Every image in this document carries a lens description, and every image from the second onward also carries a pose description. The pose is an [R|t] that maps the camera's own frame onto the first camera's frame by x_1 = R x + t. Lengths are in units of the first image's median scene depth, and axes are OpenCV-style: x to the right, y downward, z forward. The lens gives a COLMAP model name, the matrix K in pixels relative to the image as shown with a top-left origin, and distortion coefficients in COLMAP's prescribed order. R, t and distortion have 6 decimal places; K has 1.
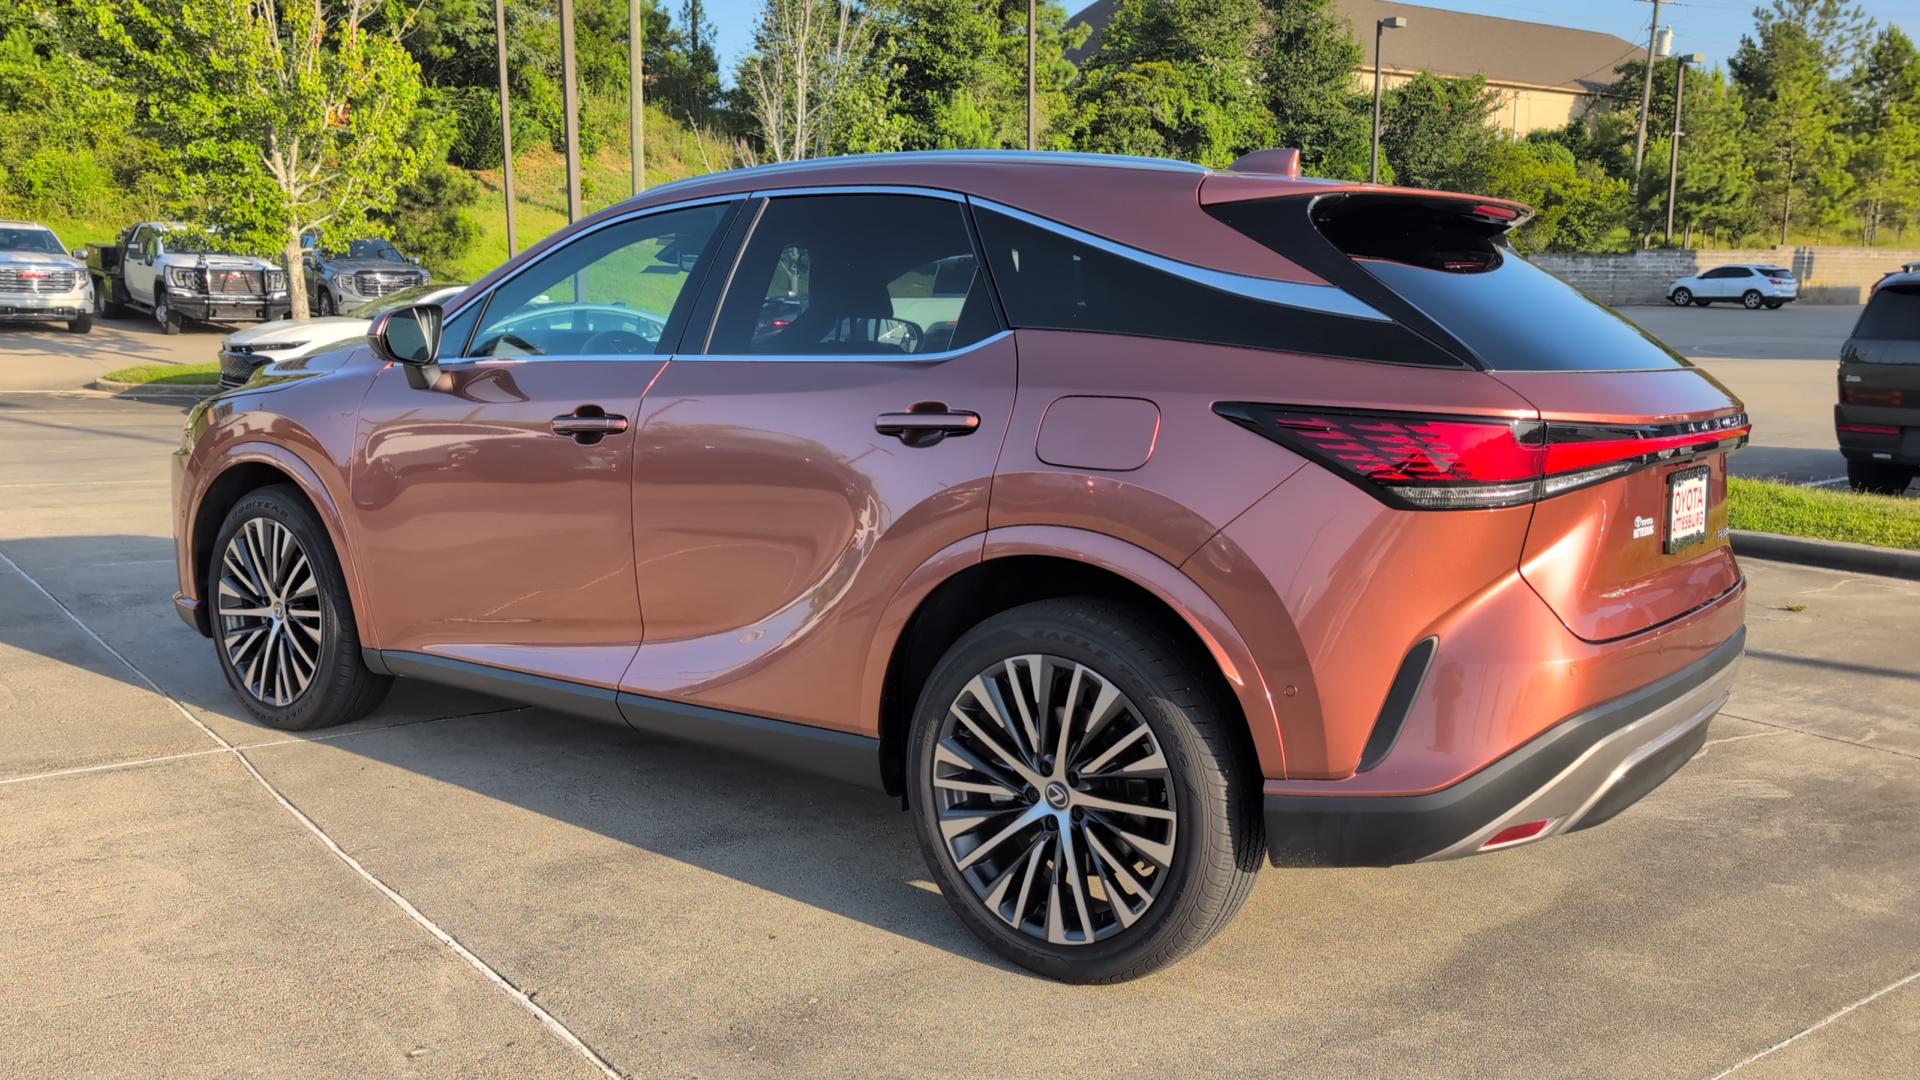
lens RADIAL K [[1600.9, 0, 961.9], [0, 1600.9, 522.0], [0, 0, 1]] dist [0.028266, -0.006323]
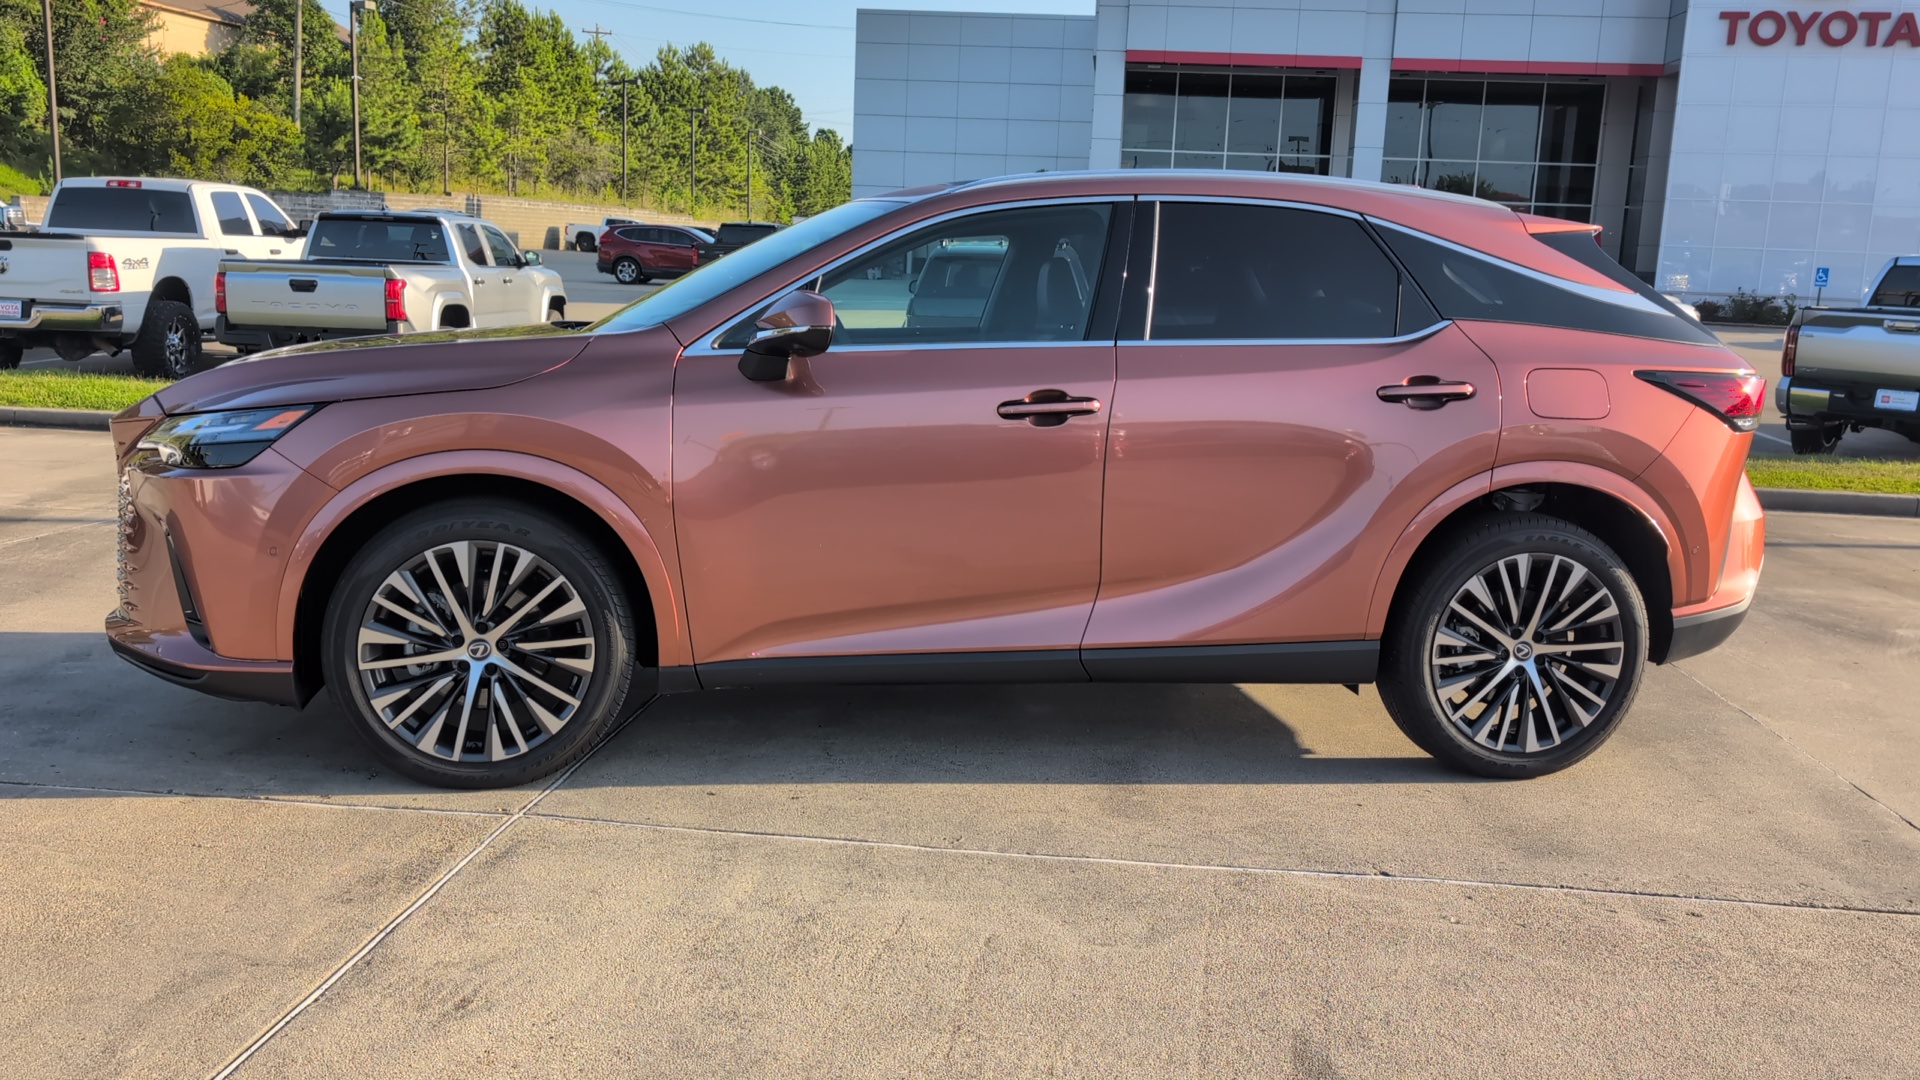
lens RADIAL K [[1594.8, 0, 960.0], [0, 1594.8, 540.0], [0, 0, 1]] dist [0.011192, -0.005472]
pose [[0.693788, -0.109180, 0.711855, -1.246408], [0.072993, 0.994012, 0.081314, -0.076503], [-0.716471, -0.004454, 0.697603, 0.358787]]
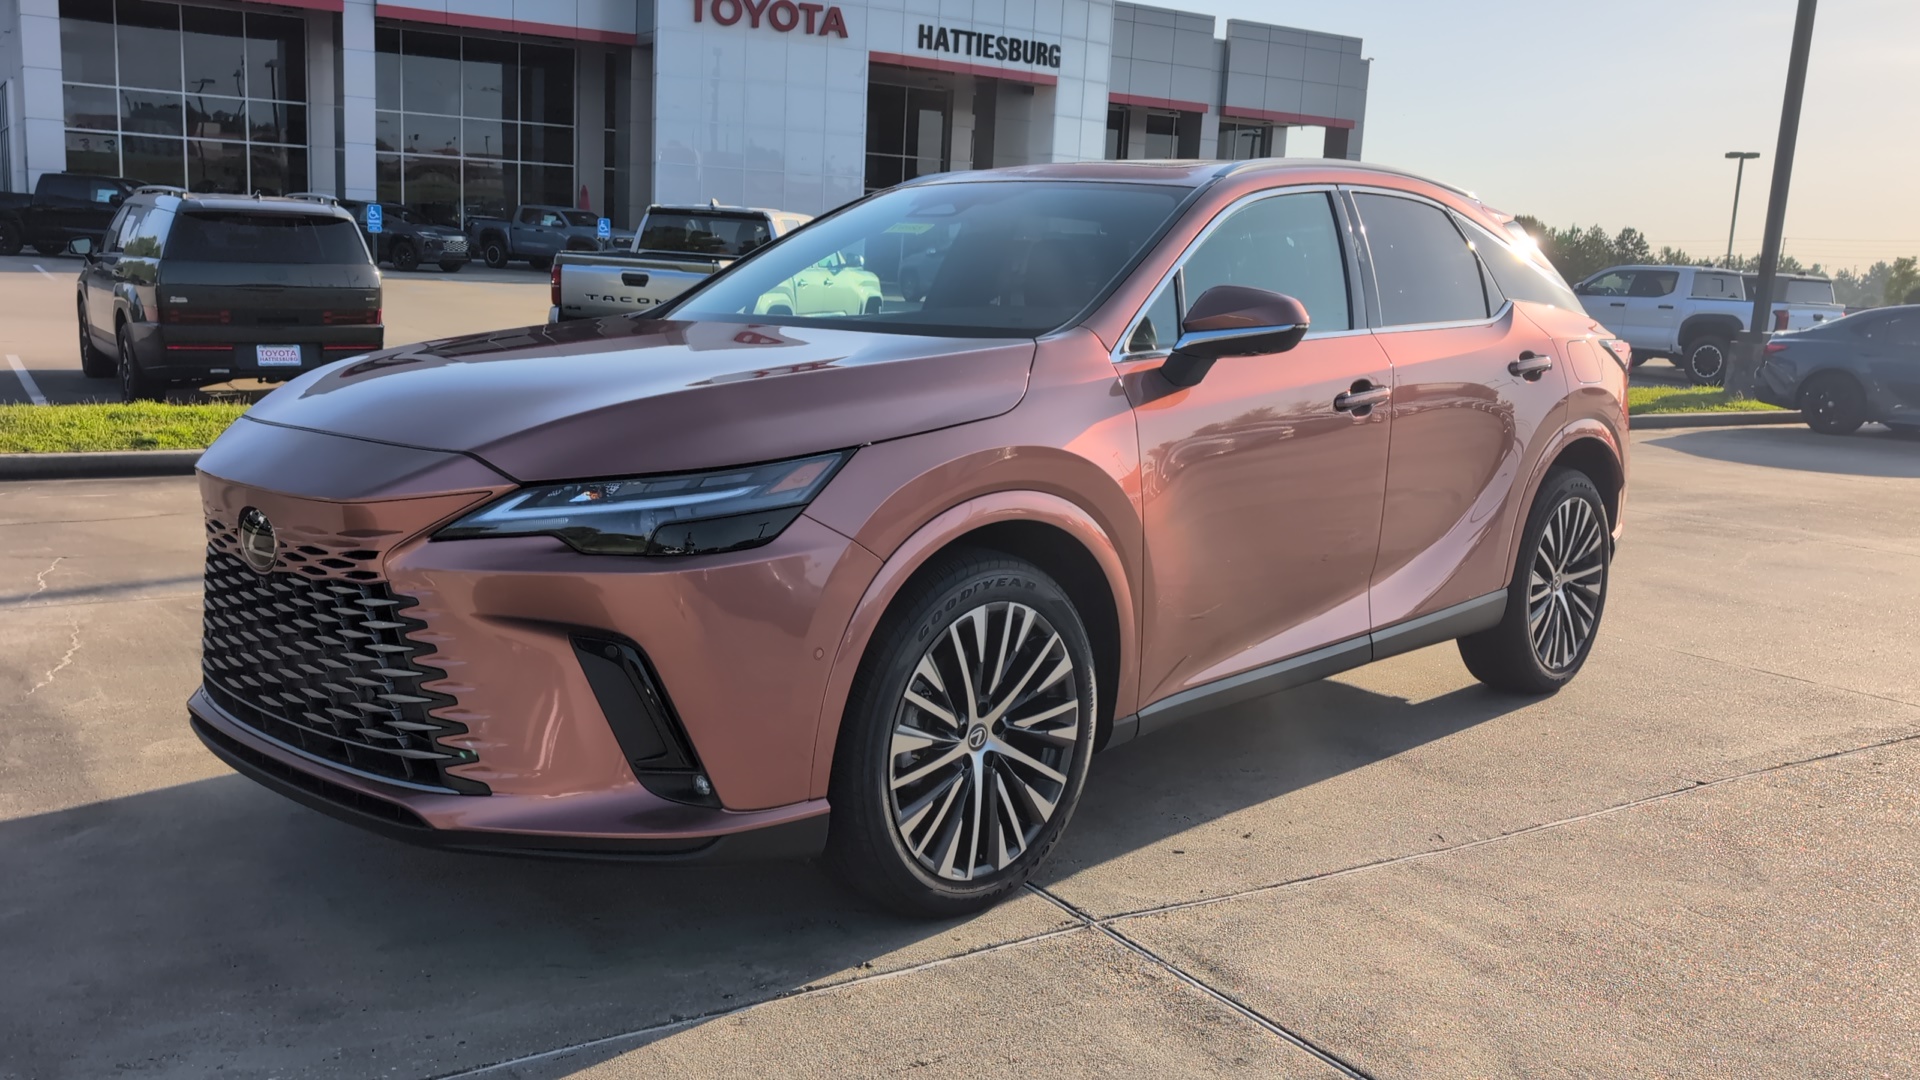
lens RADIAL K [[1600.9, 0, 961.9], [0, 1600.9, 522.0], [0, 0, 1]] dist [0.028266, -0.006323]
pose [[0.120284, -0.166406, 0.978693, -1.591201], [0.104106, 0.982530, 0.154264, -0.206058], [-0.987266, 0.083332, 0.135507, 1.339656]]
